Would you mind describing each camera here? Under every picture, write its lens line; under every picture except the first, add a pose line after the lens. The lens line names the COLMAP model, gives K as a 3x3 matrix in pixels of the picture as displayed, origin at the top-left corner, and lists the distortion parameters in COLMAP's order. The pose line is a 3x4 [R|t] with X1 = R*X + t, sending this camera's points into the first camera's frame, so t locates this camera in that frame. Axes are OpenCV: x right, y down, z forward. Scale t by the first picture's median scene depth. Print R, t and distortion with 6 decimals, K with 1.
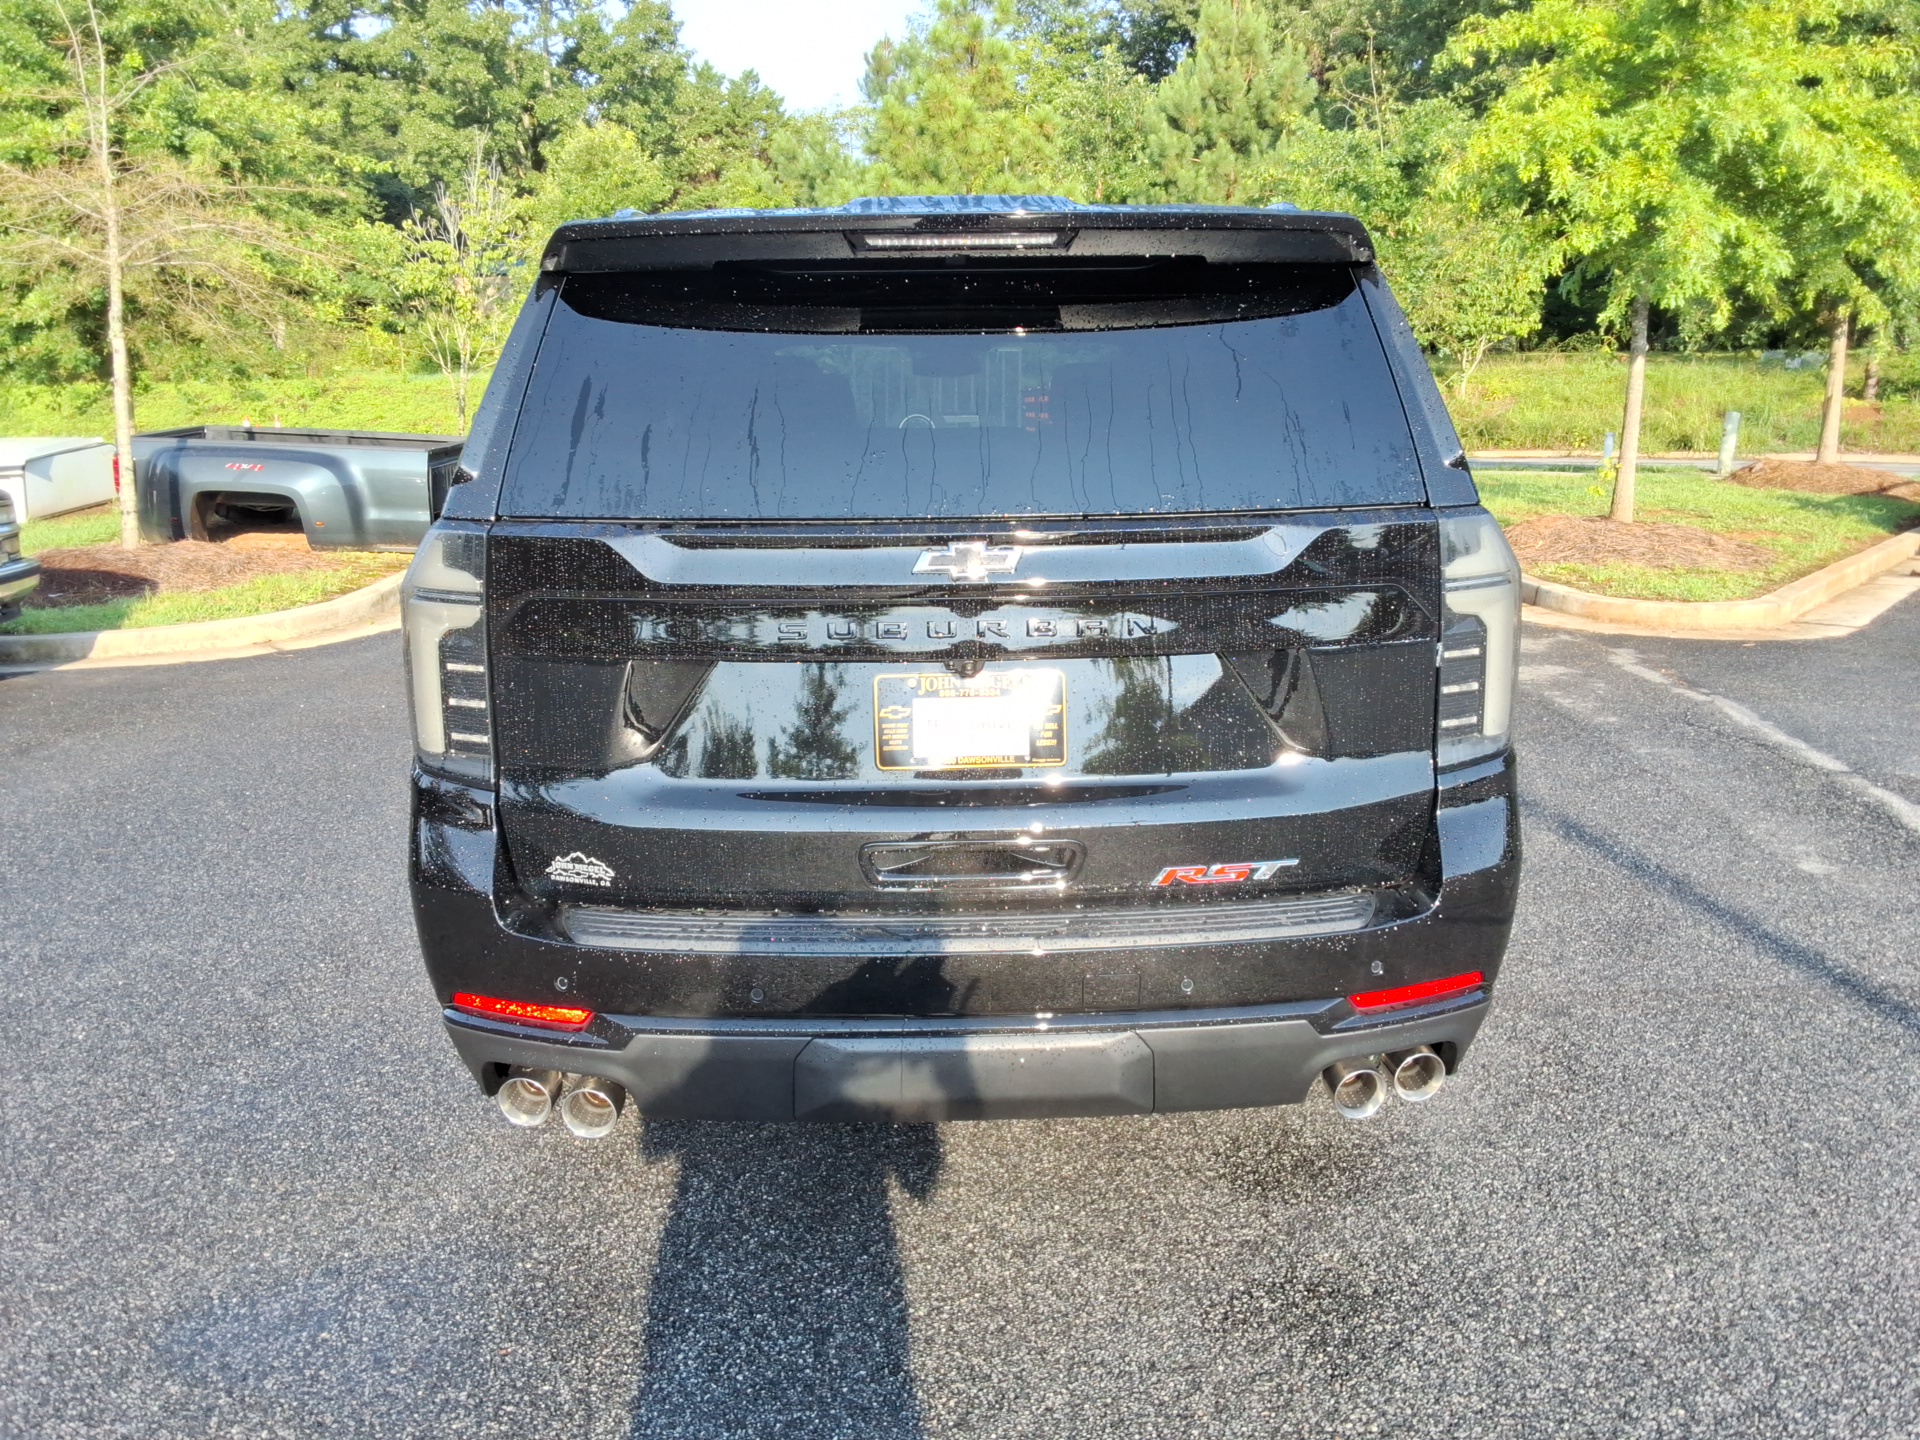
lens RADIAL K [[1532.3, 0, 971.7], [0, 1532.3, 707.6], [0, 0, 1]] dist [0.091040, -0.139161]
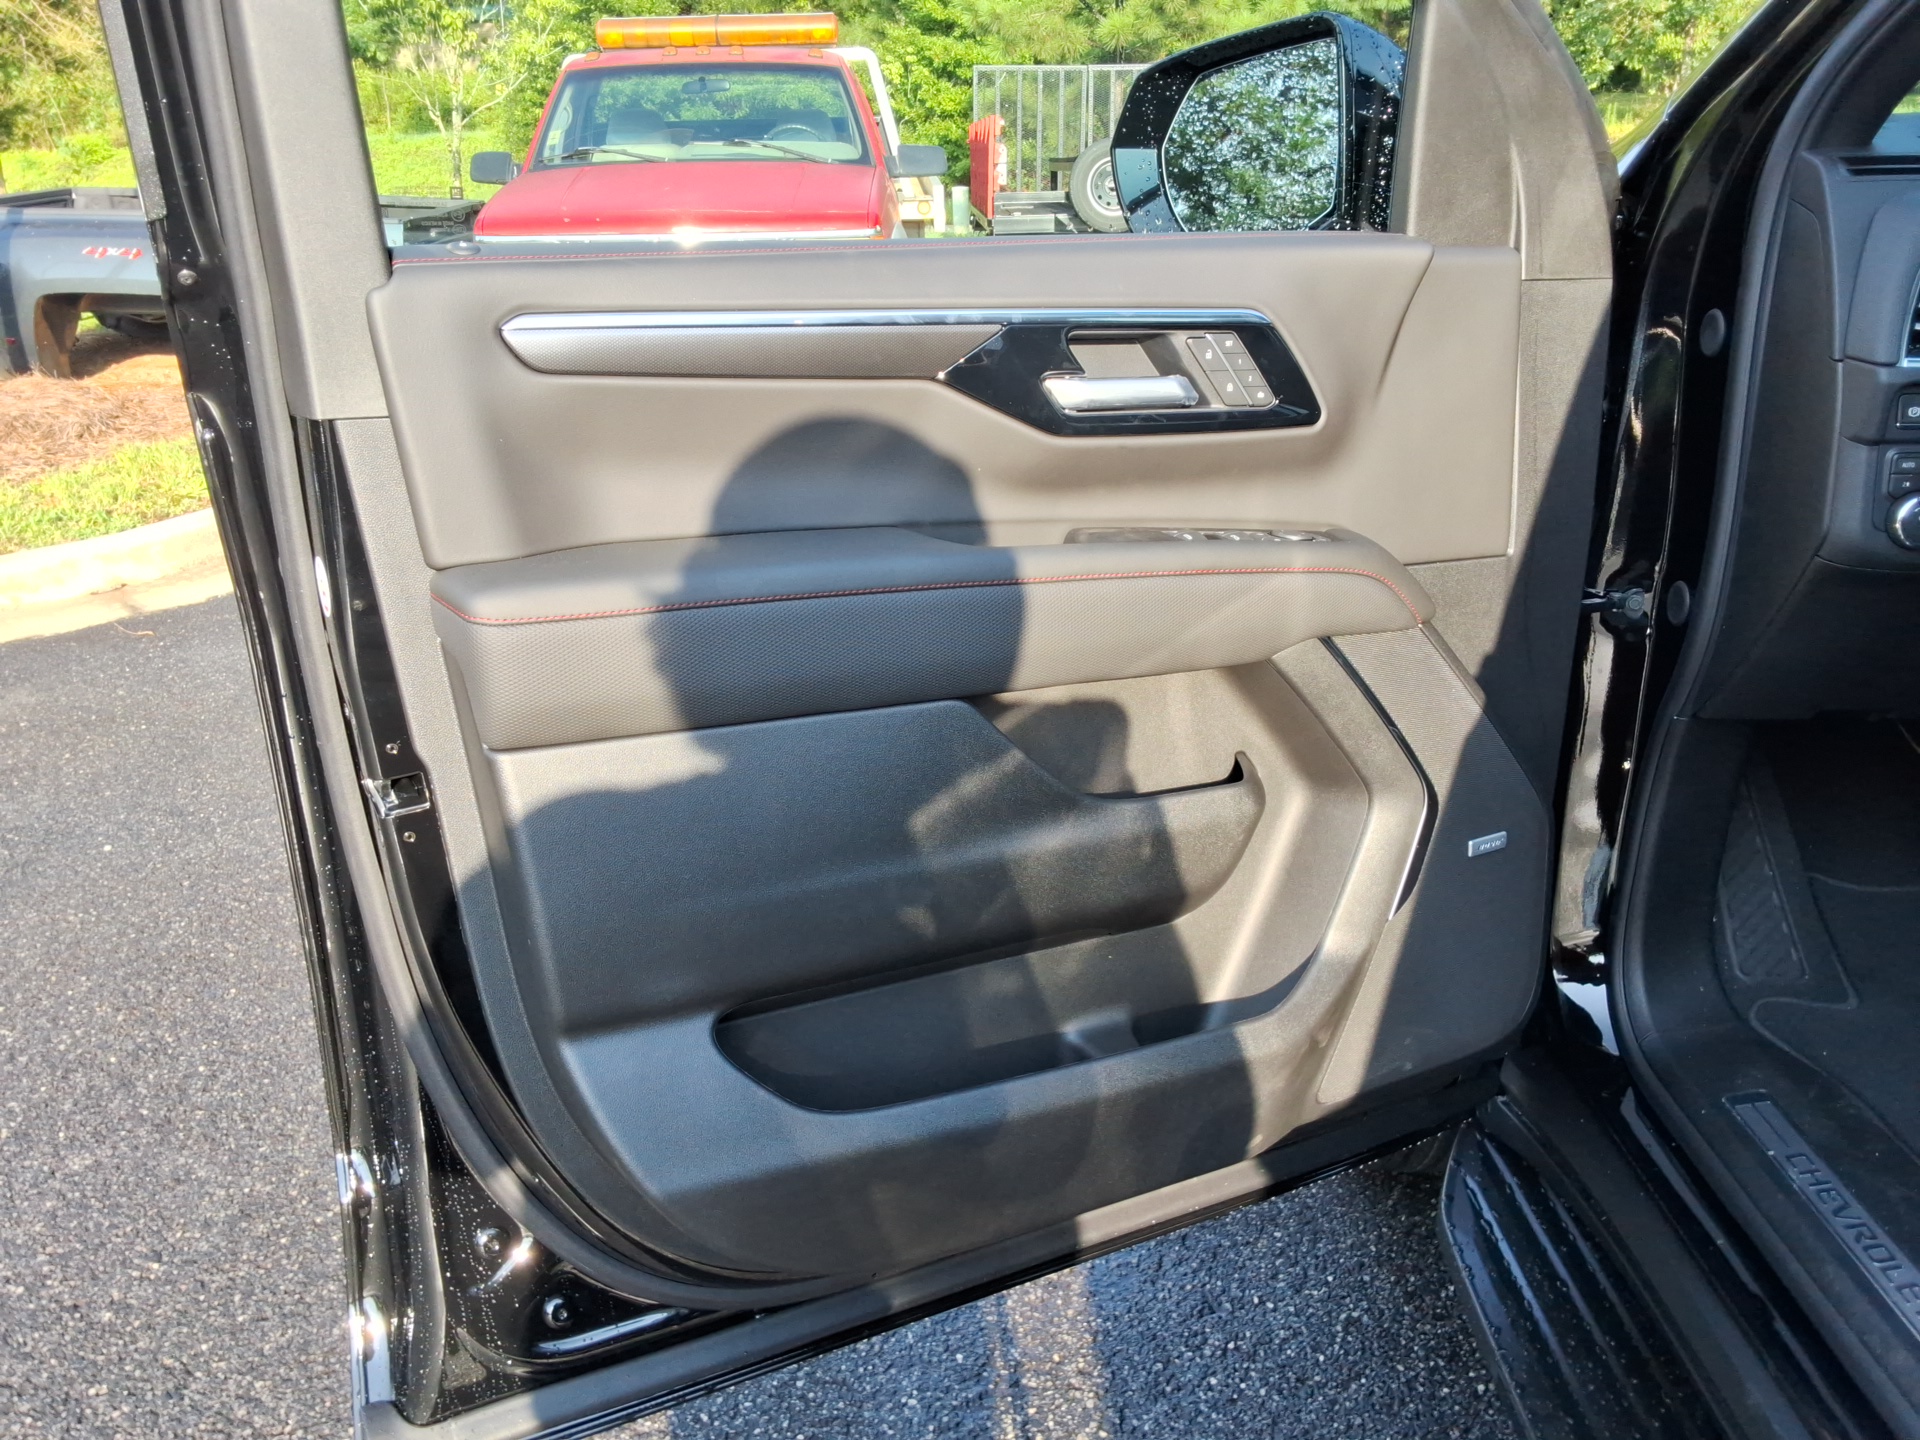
lens RADIAL K [[1532.3, 0, 975.5], [0, 1532.3, 720.9], [0, 0, 1]] dist [0.091040, -0.139161]
pose [[0.999920, -0.005141, -0.011551, -0.285589], [0.006778, 0.989192, 0.146471, -0.141762], [0.010673, -0.146538, 0.989147, 0.880290]]
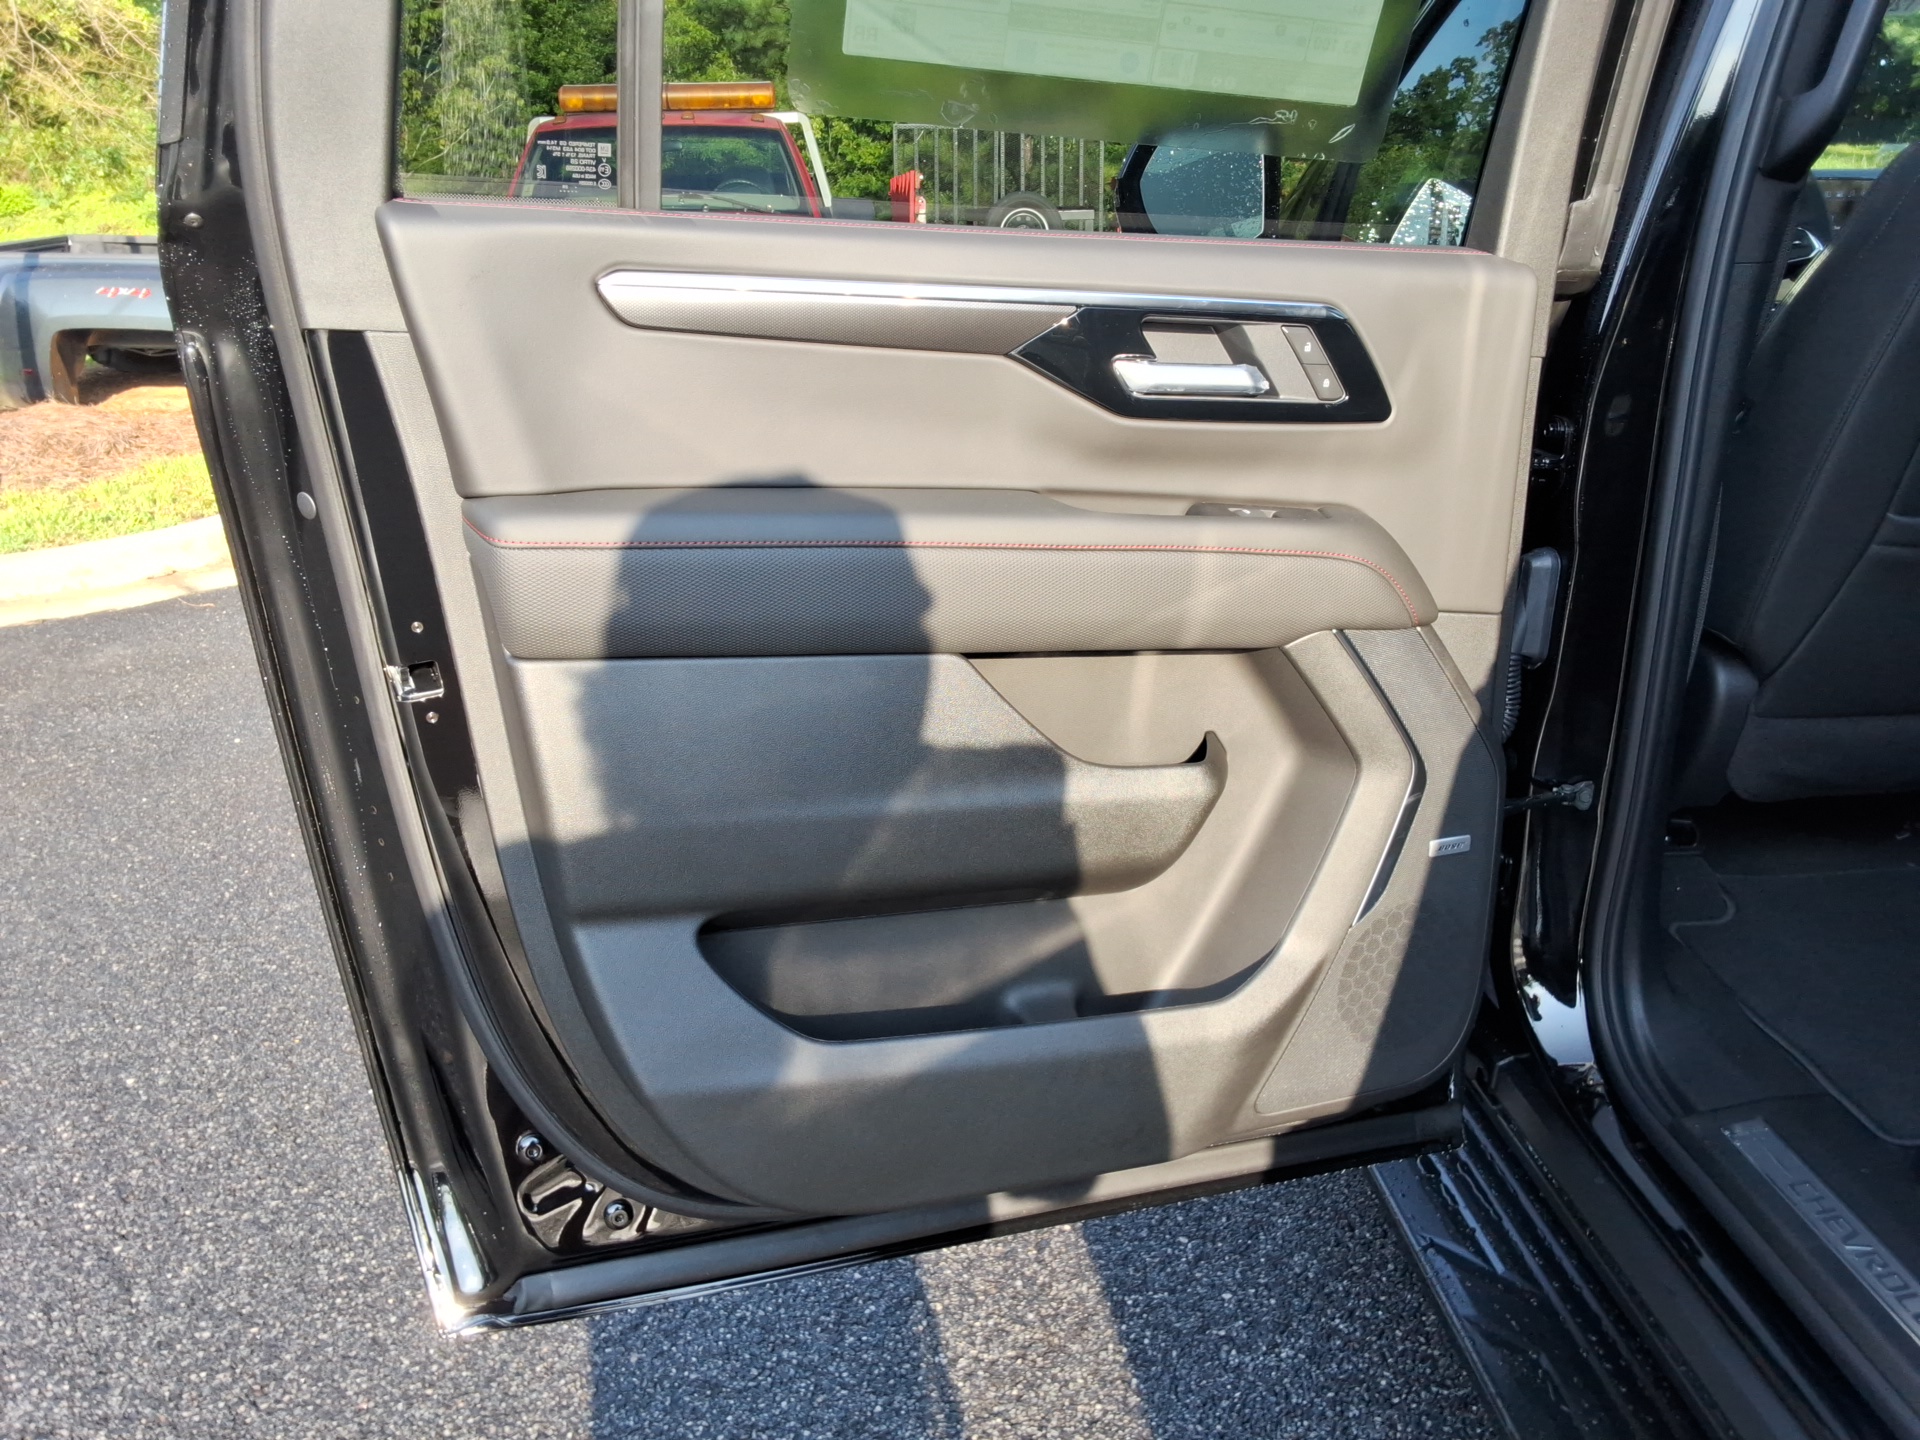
lens RADIAL K [[1532.3, 0, 979.9], [0, 1532.3, 715.7], [0, 0, 1]] dist [0.091040, -0.139161]
pose [[0.998990, -0.022416, 0.038933, -0.290357], [0.017791, 0.993169, 0.115322, -0.099822], [-0.041252, -0.114513, 0.992565, 0.676097]]
